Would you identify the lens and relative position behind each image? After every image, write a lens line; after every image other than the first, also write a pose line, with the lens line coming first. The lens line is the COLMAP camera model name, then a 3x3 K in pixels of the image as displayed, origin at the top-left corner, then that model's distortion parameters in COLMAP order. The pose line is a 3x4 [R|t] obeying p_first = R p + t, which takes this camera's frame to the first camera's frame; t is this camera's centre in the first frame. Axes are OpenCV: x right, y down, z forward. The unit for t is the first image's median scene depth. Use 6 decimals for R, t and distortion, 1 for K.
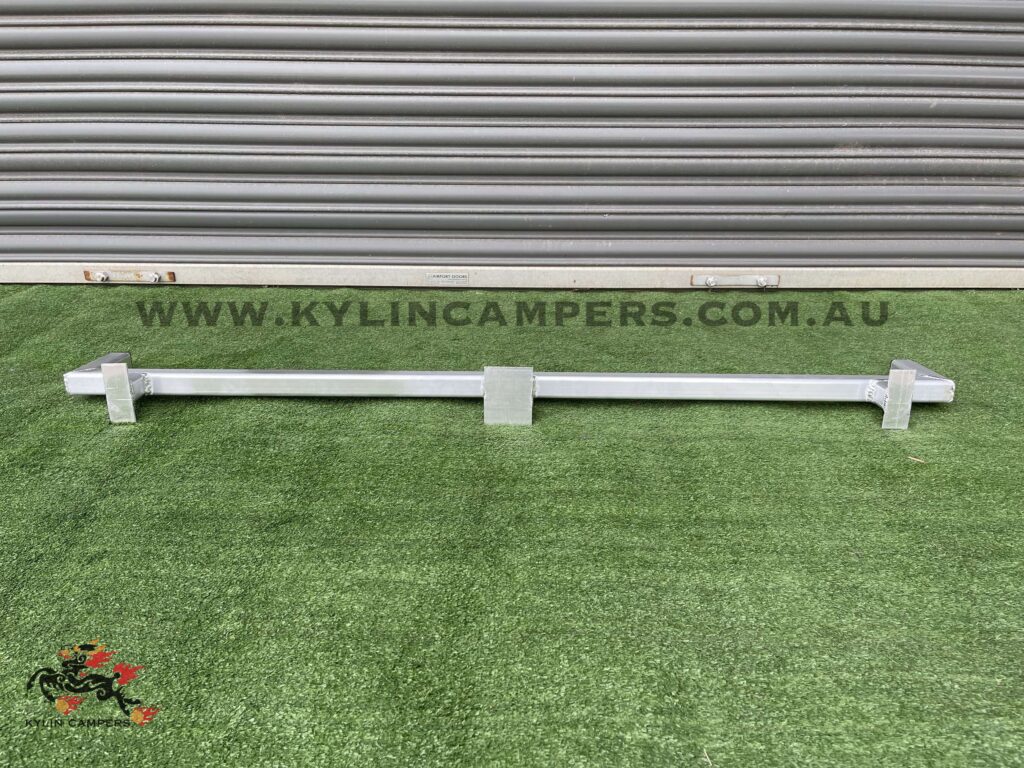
lens RADIAL K [[673.9, 0, 525.4], [0, 673.9, 345.7], [0, 0, 1]] dist [0.054901, -0.065518]
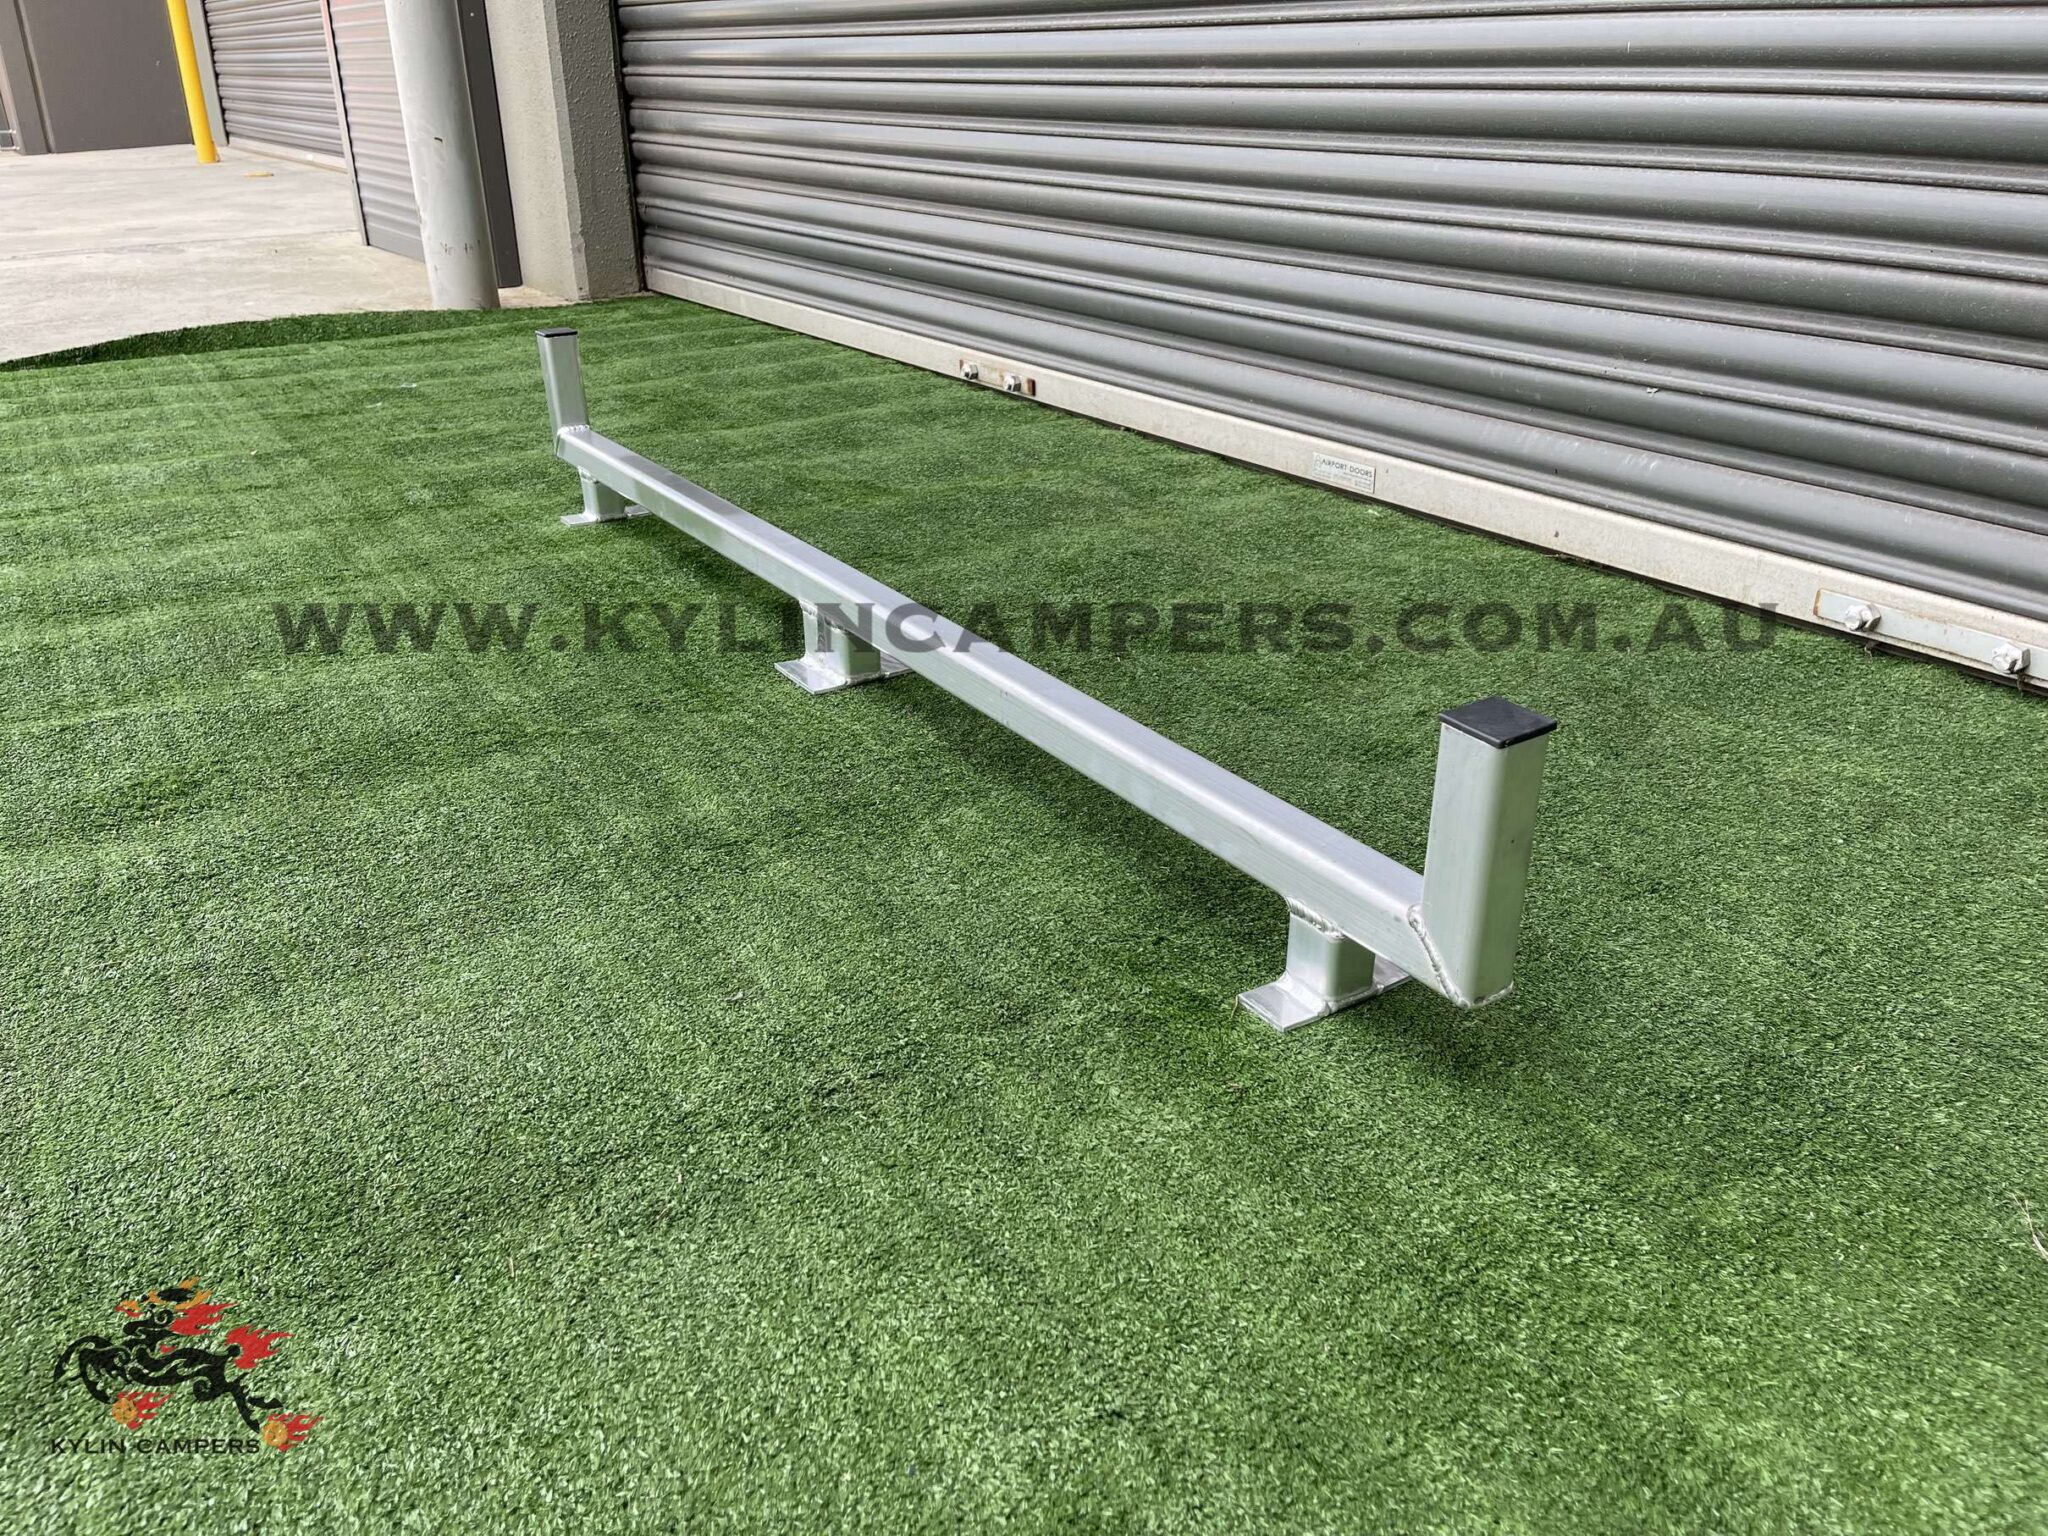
lens RADIAL K [[1539.0, 0, 1050.8], [0, 1539.0, 764.6], [0, 0, 1]] dist [0.045851, -0.057433]
pose [[0.568682, 0.332318, -0.752440, 0.686189], [-0.295443, 0.936236, 0.190200, -0.051984], [0.767668, 0.114140, 0.630601, 0.158271]]
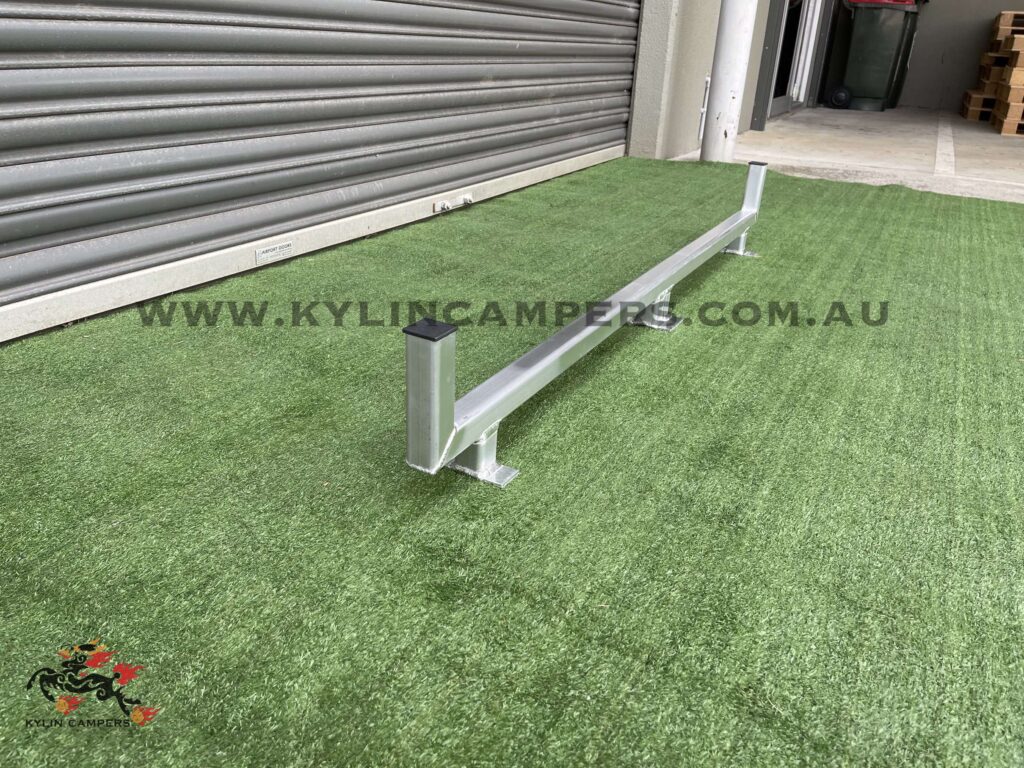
lens RADIAL K [[769.5, 0, 525.4], [0, 769.5, 382.3], [0, 0, 1]] dist [0.045851, -0.057433]
pose [[0.450896, -0.348658, 0.821663, -0.834666], [0.280789, 0.929223, 0.240213, -0.093839], [-0.847261, 0.122402, 0.516882, 0.262959]]
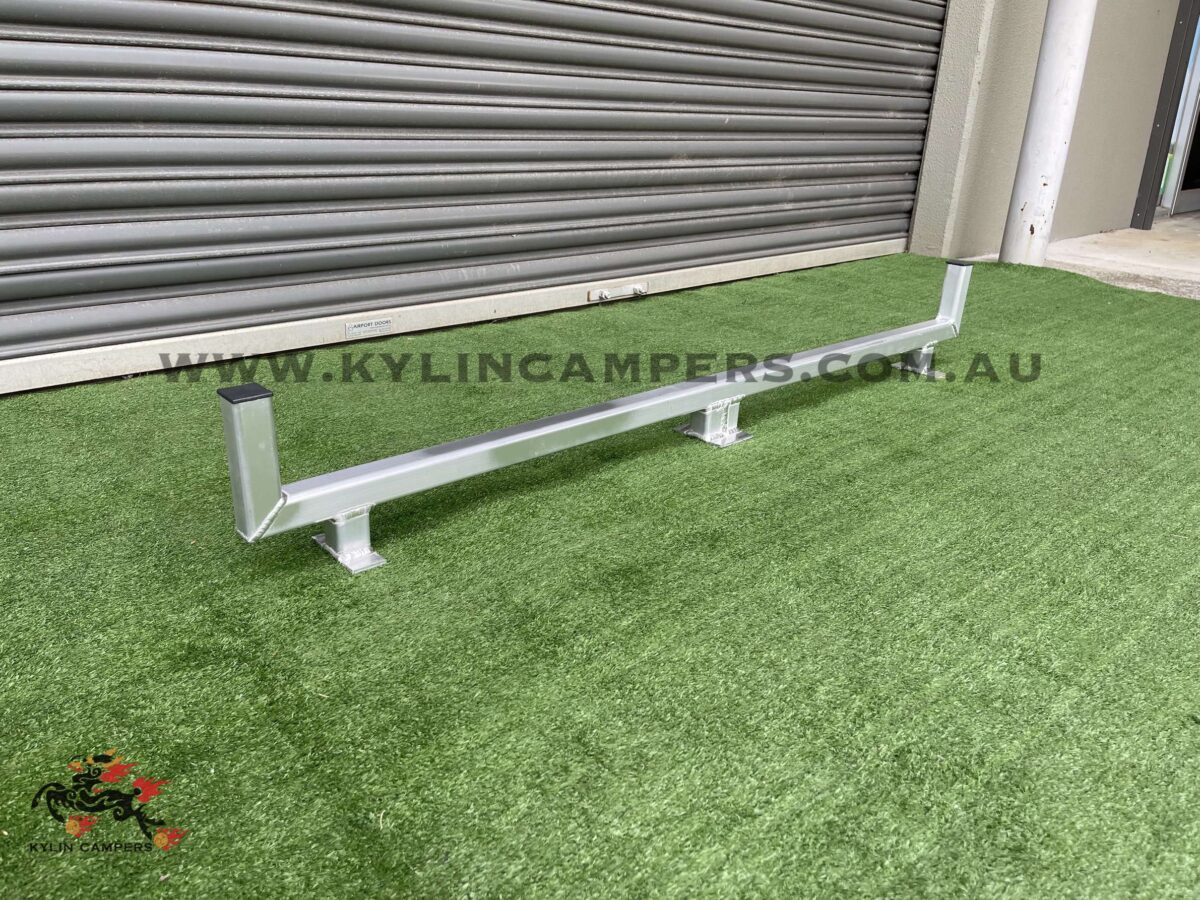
lens RADIAL K [[914.1, 0, 615.5], [0, 914.1, 460.2], [0, 0, 1]] dist [0.048973, -0.054018]
pose [[0.711098, -0.234915, 0.662687, -0.686246], [0.217820, 0.969766, 0.110040, -0.001636], [-0.668502, 0.066098, 0.740768, -0.007020]]
